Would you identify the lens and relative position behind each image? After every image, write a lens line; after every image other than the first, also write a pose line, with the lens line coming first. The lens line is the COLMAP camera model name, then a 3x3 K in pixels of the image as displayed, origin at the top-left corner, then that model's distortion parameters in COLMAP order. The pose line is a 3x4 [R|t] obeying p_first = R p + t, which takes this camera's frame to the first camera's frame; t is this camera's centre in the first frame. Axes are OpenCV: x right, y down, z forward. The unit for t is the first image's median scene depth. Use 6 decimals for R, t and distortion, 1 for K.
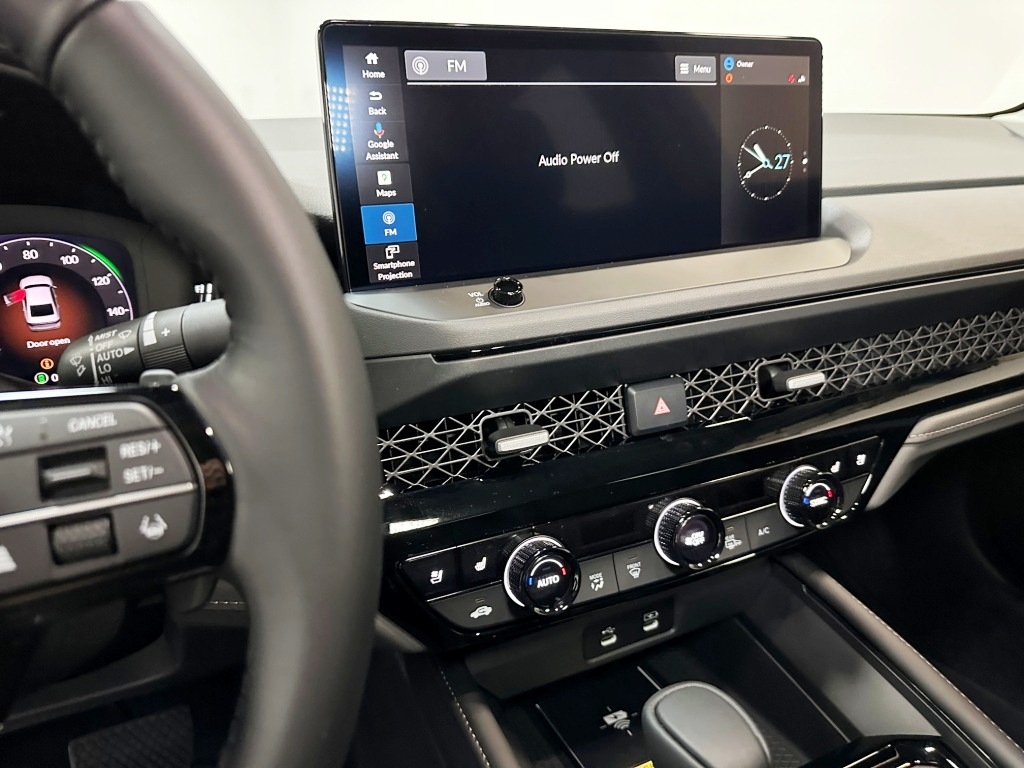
lens RADIAL K [[736.7, 0, 512.0], [0, 736.7, 384.0], [0, 0, 1]] dist [0.071190, -0.135485]
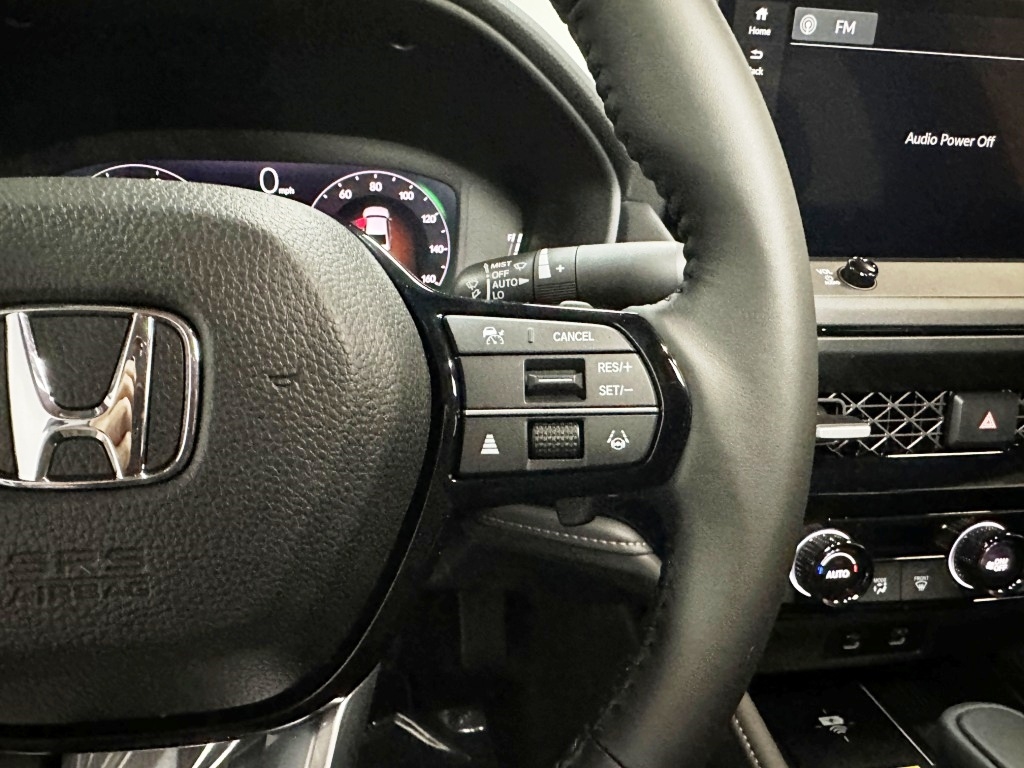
lens RADIAL K [[731.6, 0, 471.5], [0, 731.6, 438.9], [0, 0, 1]] dist [-0.012855, -0.005927]
pose [[0.956319, 0.177386, -0.232352, -0.207084], [-0.153331, 0.981112, 0.117937, 0.045800], [0.248884, -0.077159, 0.965455, -0.043482]]
